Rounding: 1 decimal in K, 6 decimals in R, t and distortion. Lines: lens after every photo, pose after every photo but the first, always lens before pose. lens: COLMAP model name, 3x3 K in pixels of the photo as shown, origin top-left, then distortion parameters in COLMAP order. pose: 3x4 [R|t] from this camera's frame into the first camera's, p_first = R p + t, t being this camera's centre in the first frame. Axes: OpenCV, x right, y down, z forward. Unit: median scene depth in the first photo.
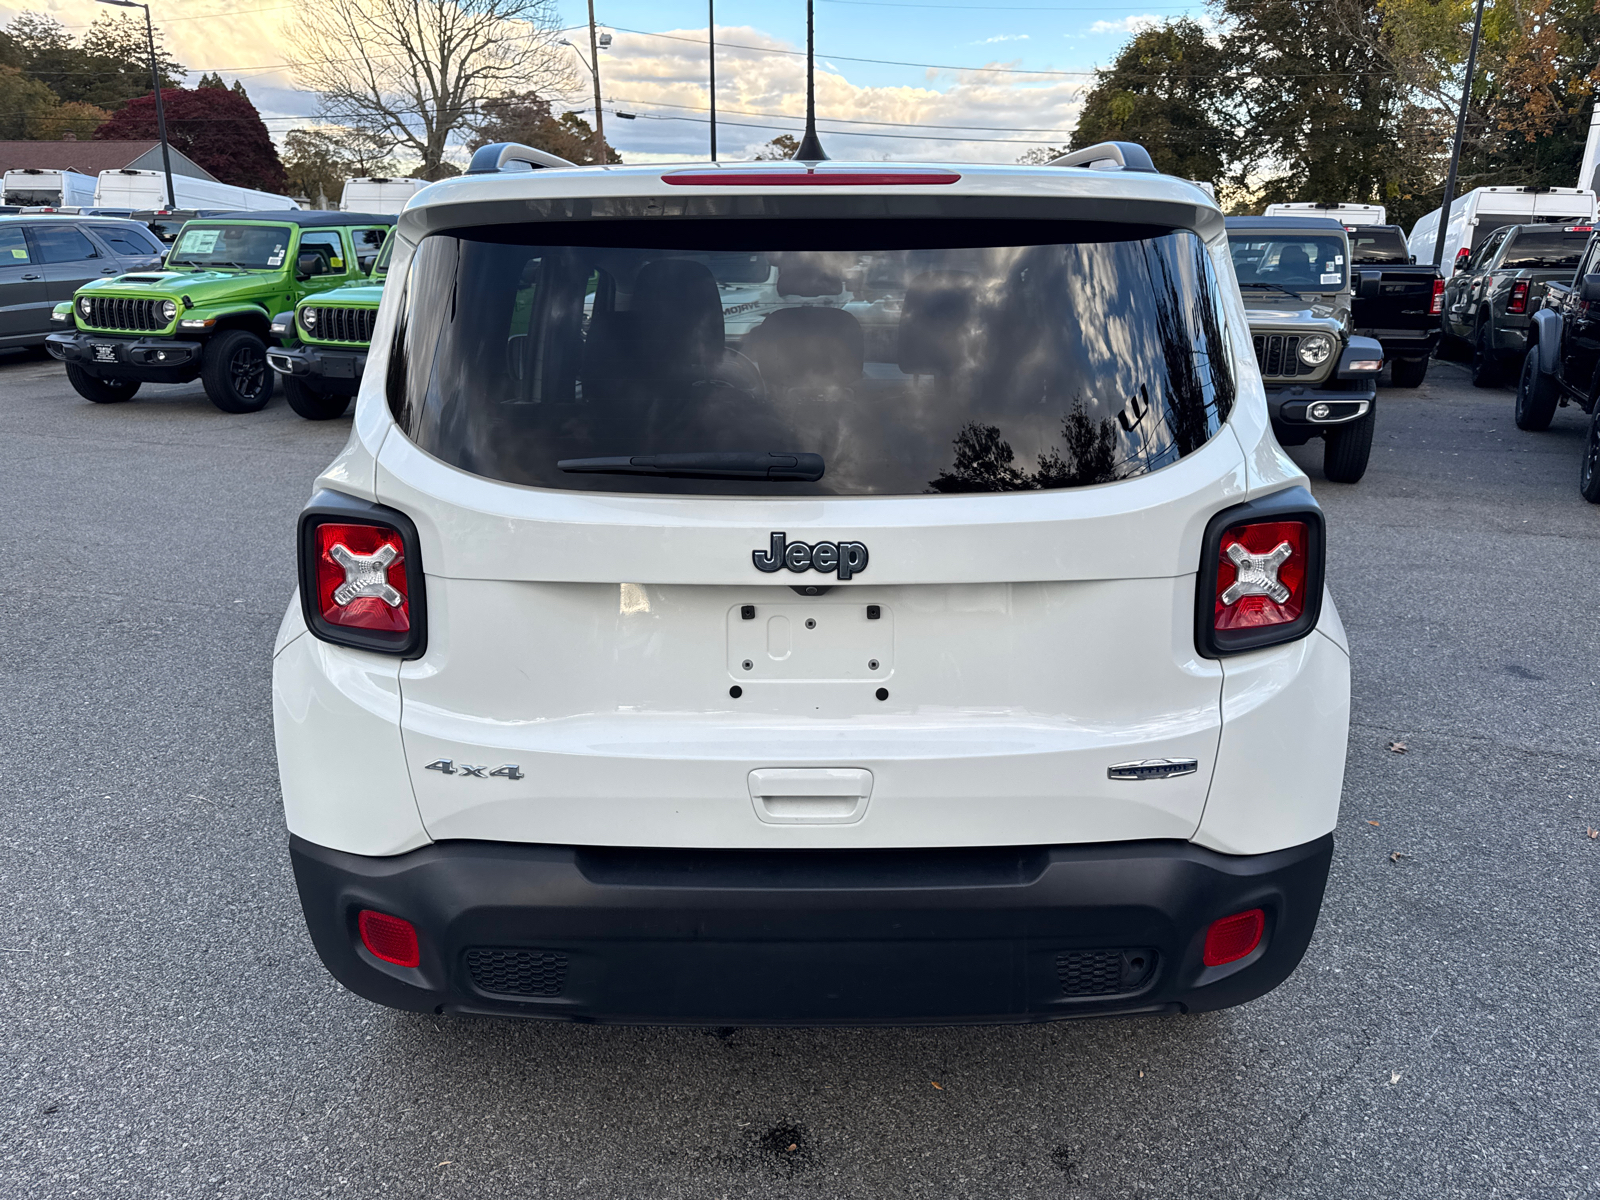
lens RADIAL K [[1141.8, 0, 811.4], [0, 1141.8, 607.3], [0, 0, 1]] dist [0.021903, -0.029284]
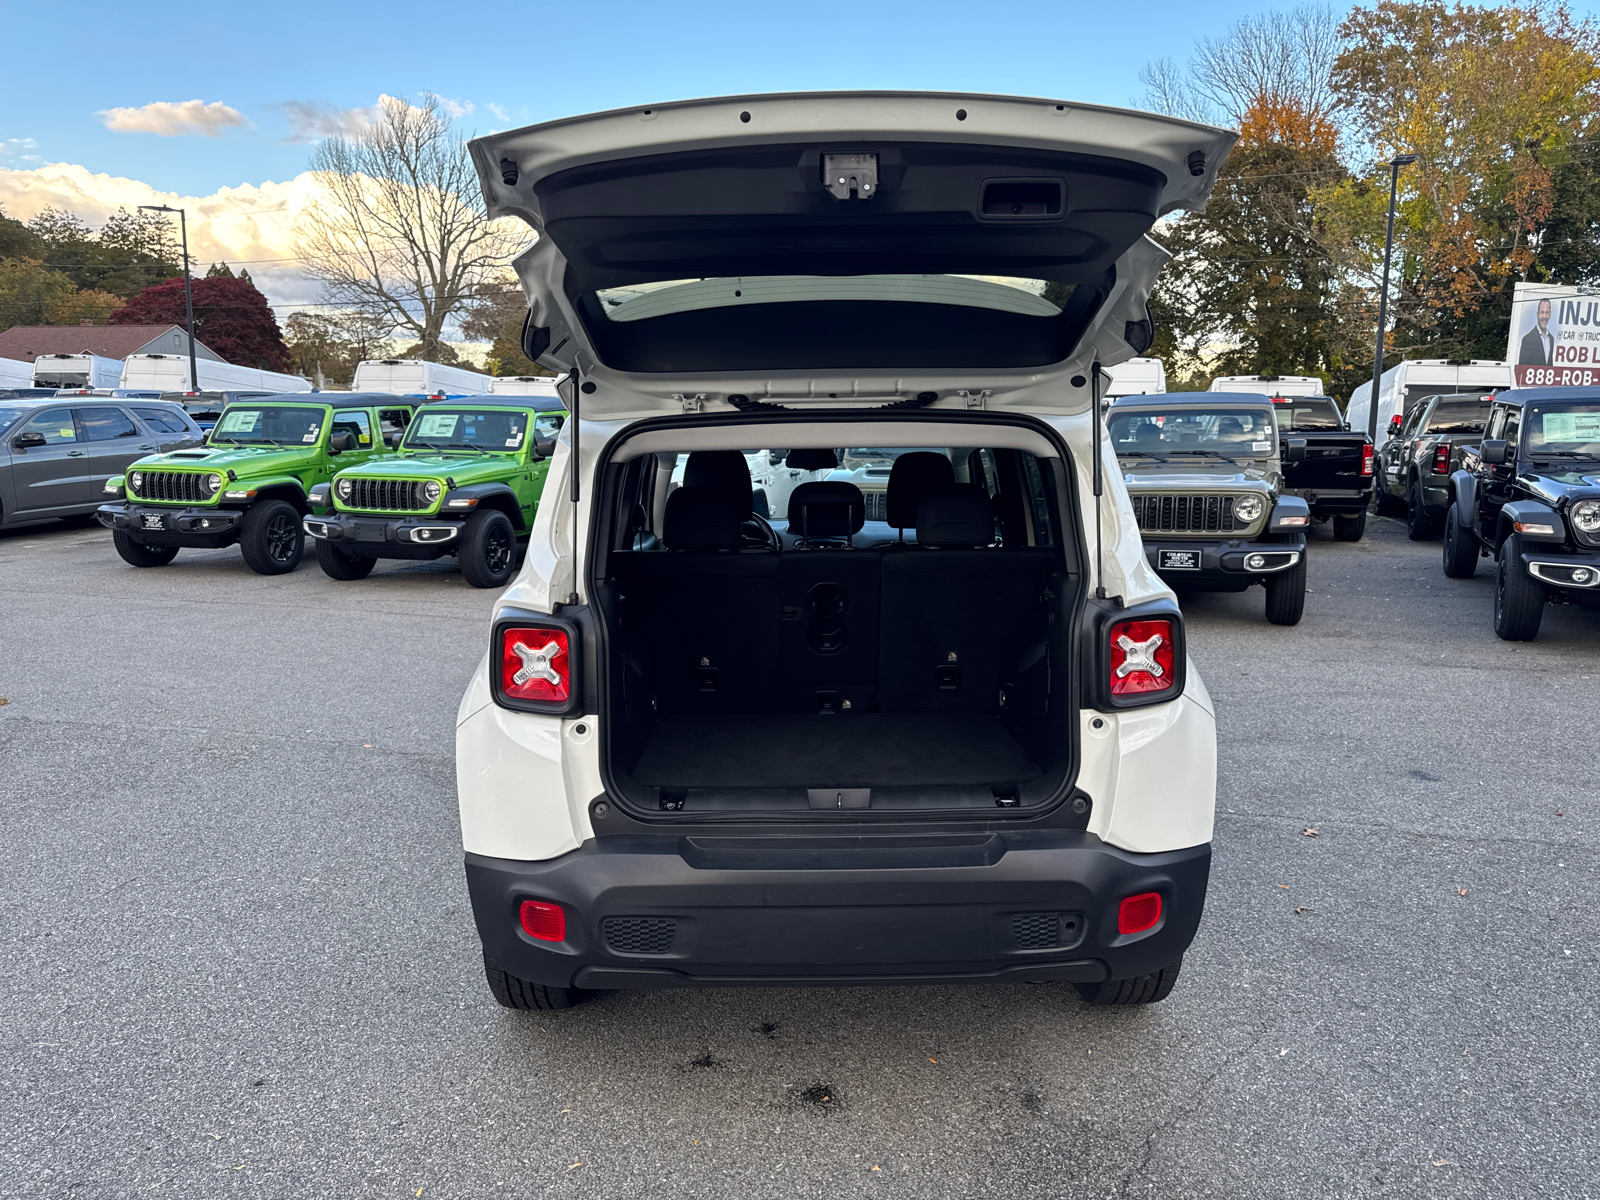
lens RADIAL K [[1141.8, 0, 800.8], [0, 1141.8, 597.6], [0, 0, 1]] dist [0.021903, -0.029284]
pose [[0.999904, -0.010251, 0.009340, -0.012803], [0.011511, 0.989115, -0.146691, 0.022632], [-0.007734, 0.146785, 0.989138, -0.097915]]
